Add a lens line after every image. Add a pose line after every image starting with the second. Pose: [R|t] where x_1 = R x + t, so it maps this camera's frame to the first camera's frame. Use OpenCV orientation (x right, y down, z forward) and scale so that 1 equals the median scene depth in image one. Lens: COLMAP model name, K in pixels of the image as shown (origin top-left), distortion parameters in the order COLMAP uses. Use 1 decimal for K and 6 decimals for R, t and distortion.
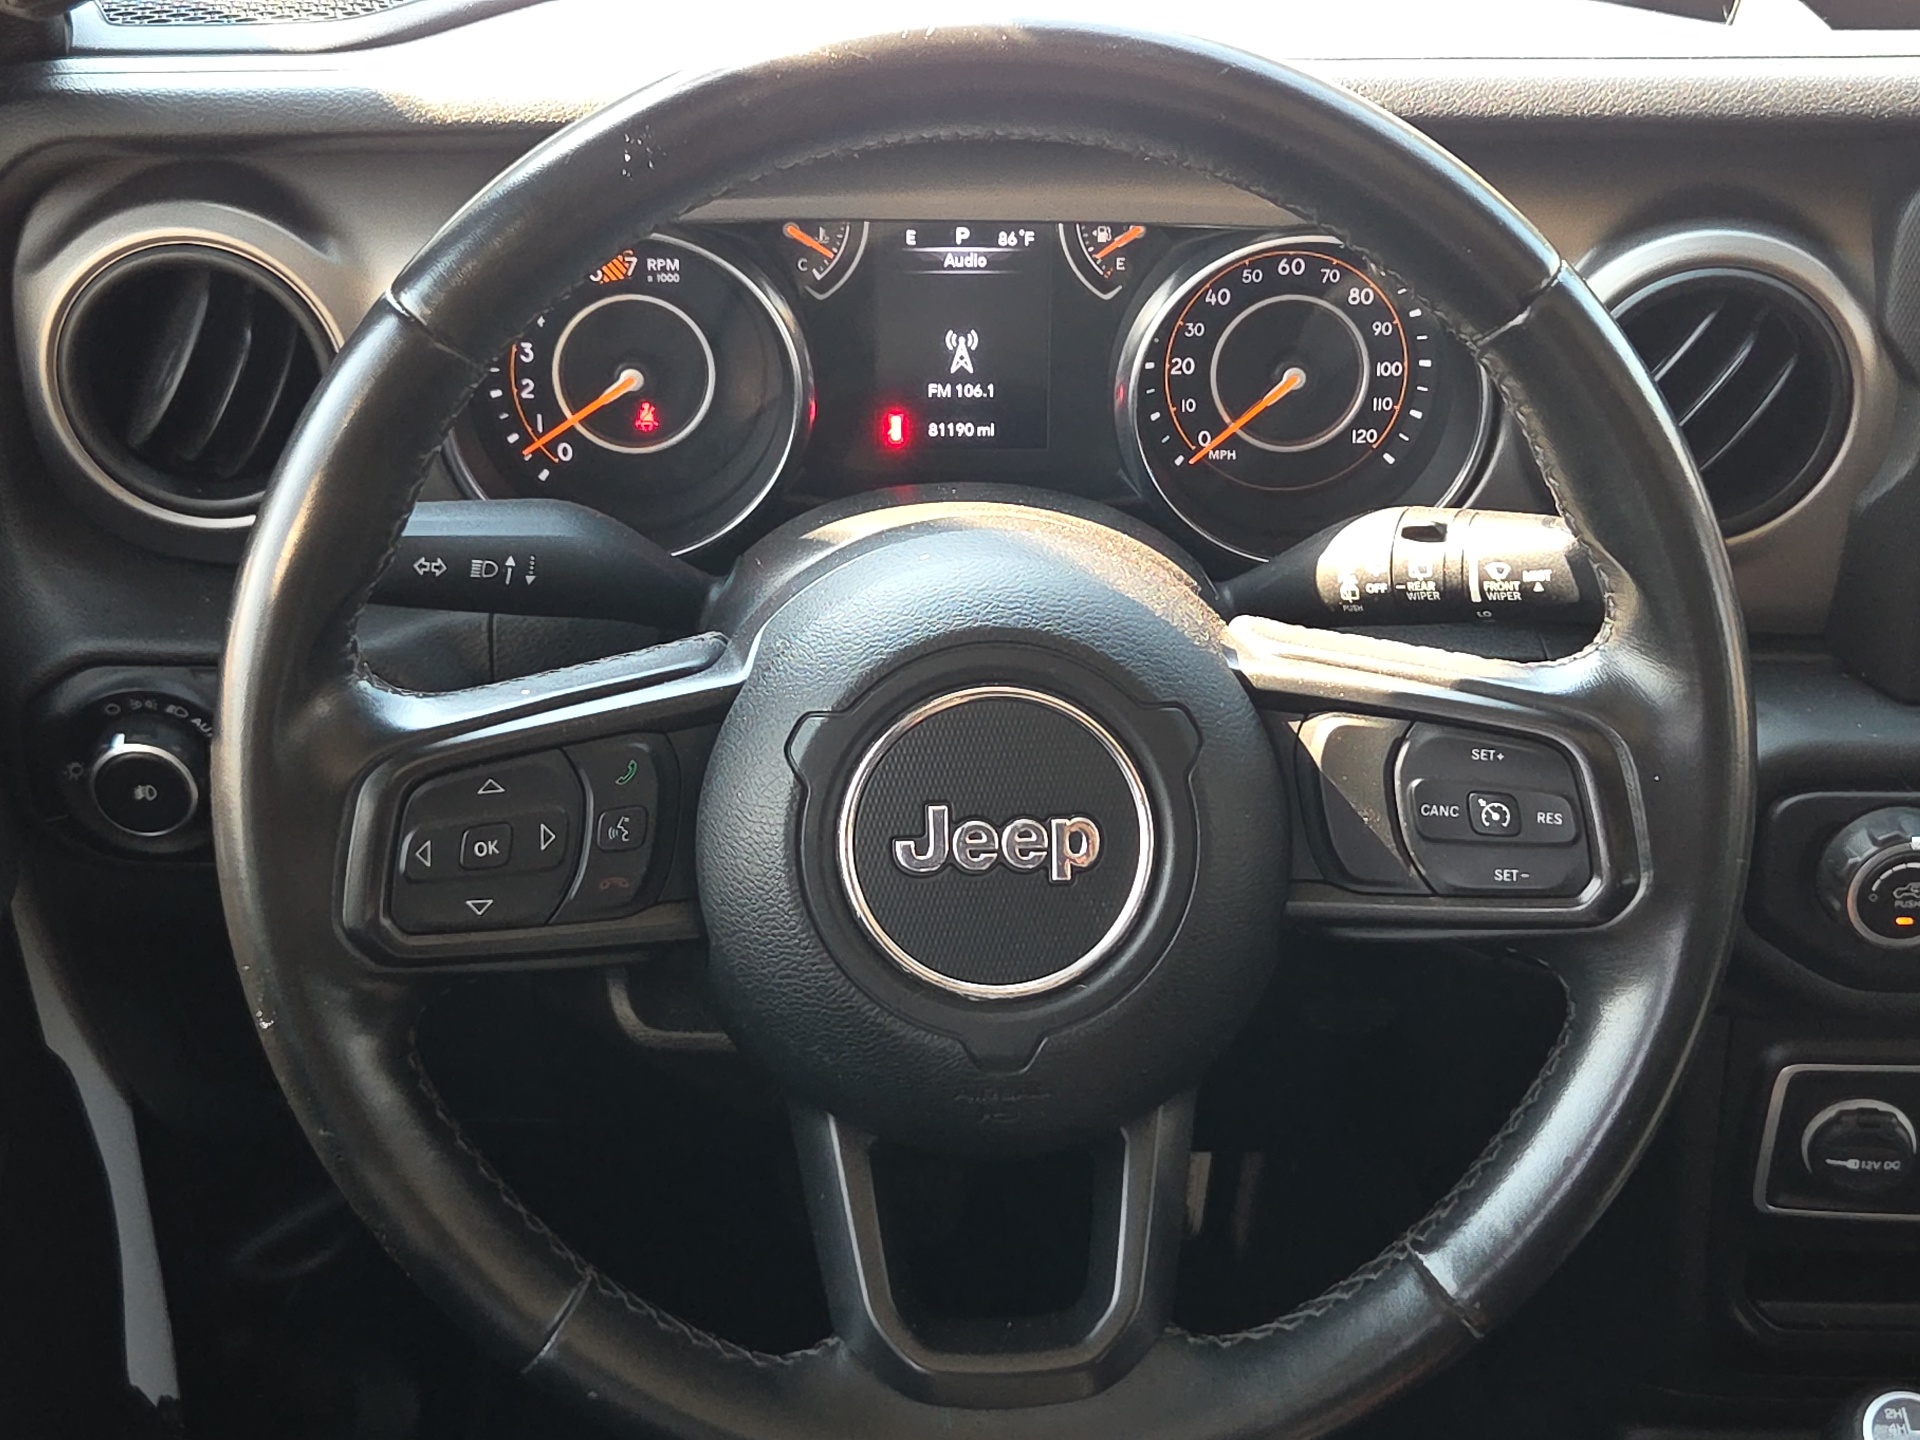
lens RADIAL K [[2903.4, 0, 964.0], [0, 2903.4, 696.8], [0, 0, 1]] dist [0.024271, -0.046785]
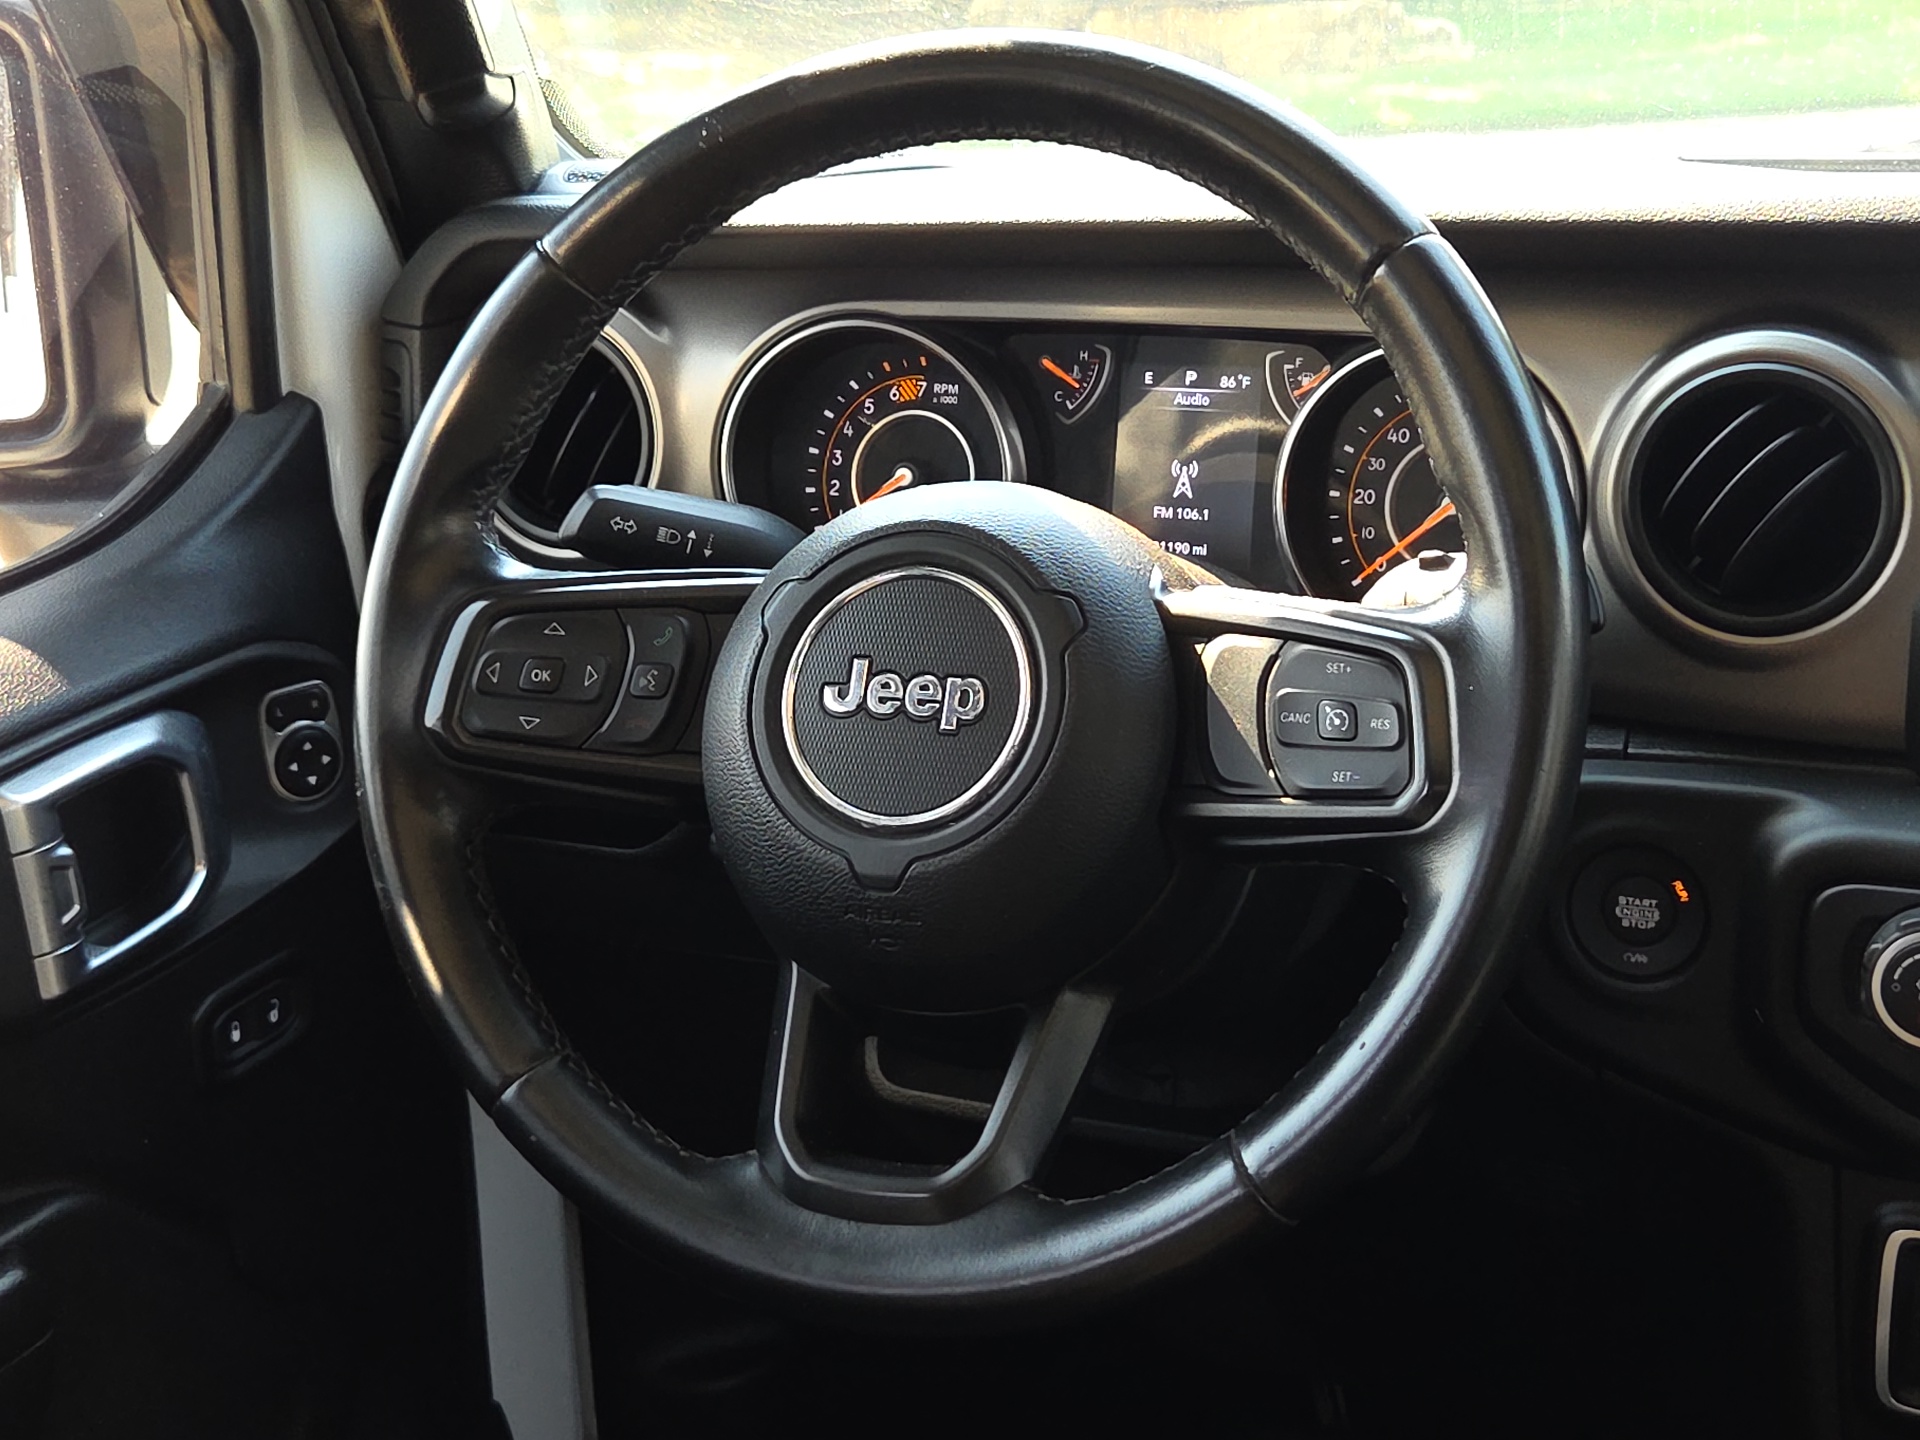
lens RADIAL K [[2886.1, 0, 960.0], [0, 2886.1, 720.0], [0, 0, 1]] dist [0.020084, -0.114745]
pose [[0.905938, 0.074427, -0.416818, 0.460936], [-0.184257, 0.955627, -0.229839, 0.287757], [0.381216, 0.285021, 0.879453, -0.011953]]
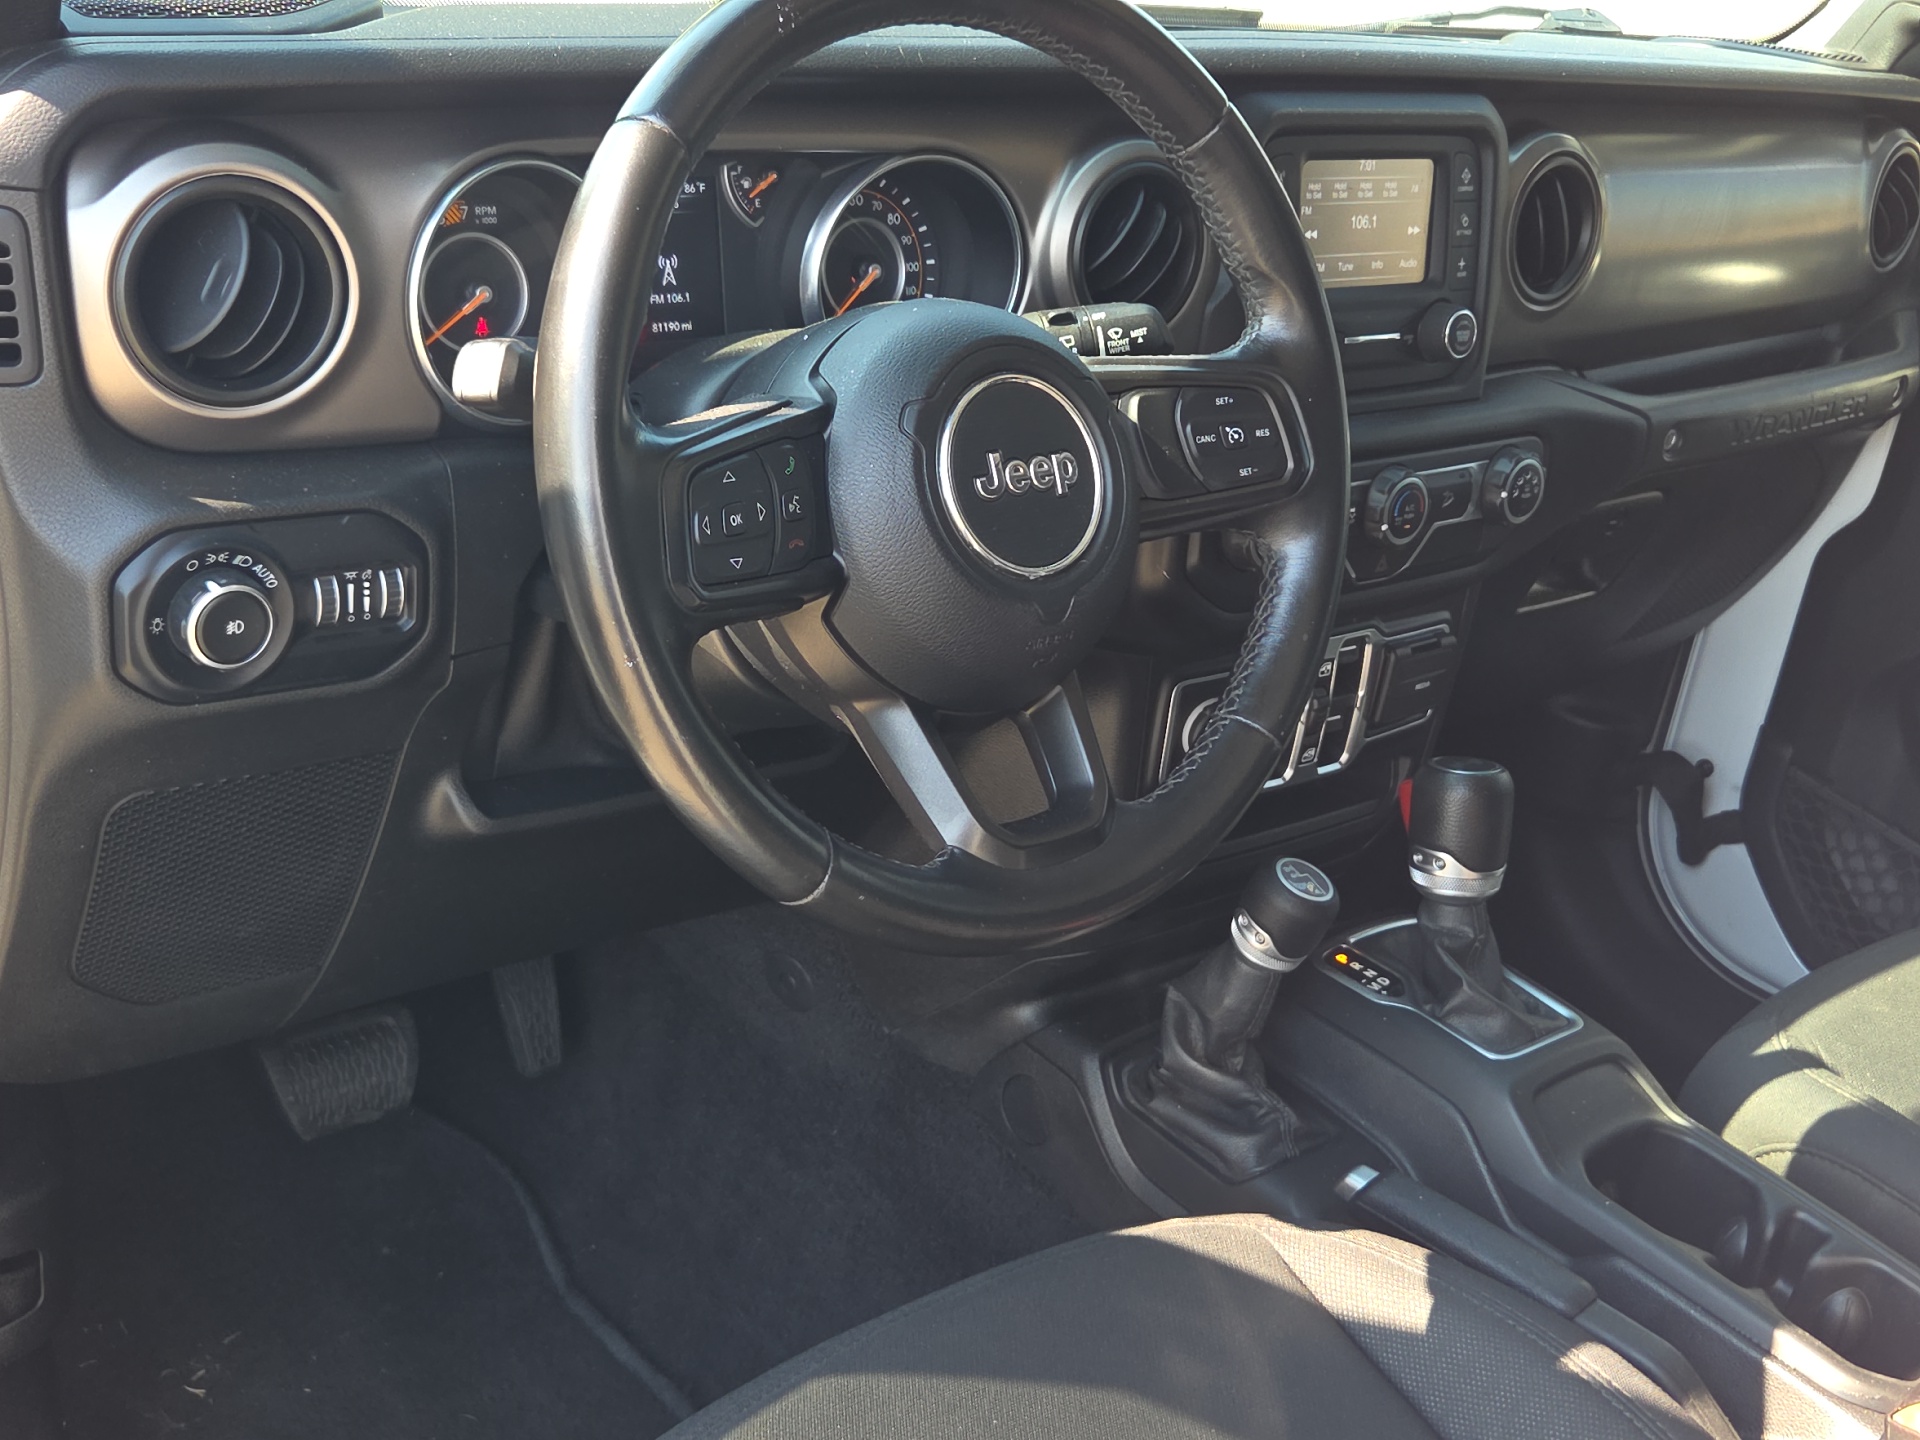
lens RADIAL K [[2235.3, 0, 960.0], [0, 2235.3, 720.0], [0, 0, 1]] dist [-0.004852, 0.026542]
pose [[0.792693, -0.169582, 0.585559, -0.650375], [0.222013, 0.974874, -0.018217, 0.169986], [-0.567757, 0.144443, 0.810425, 0.070784]]
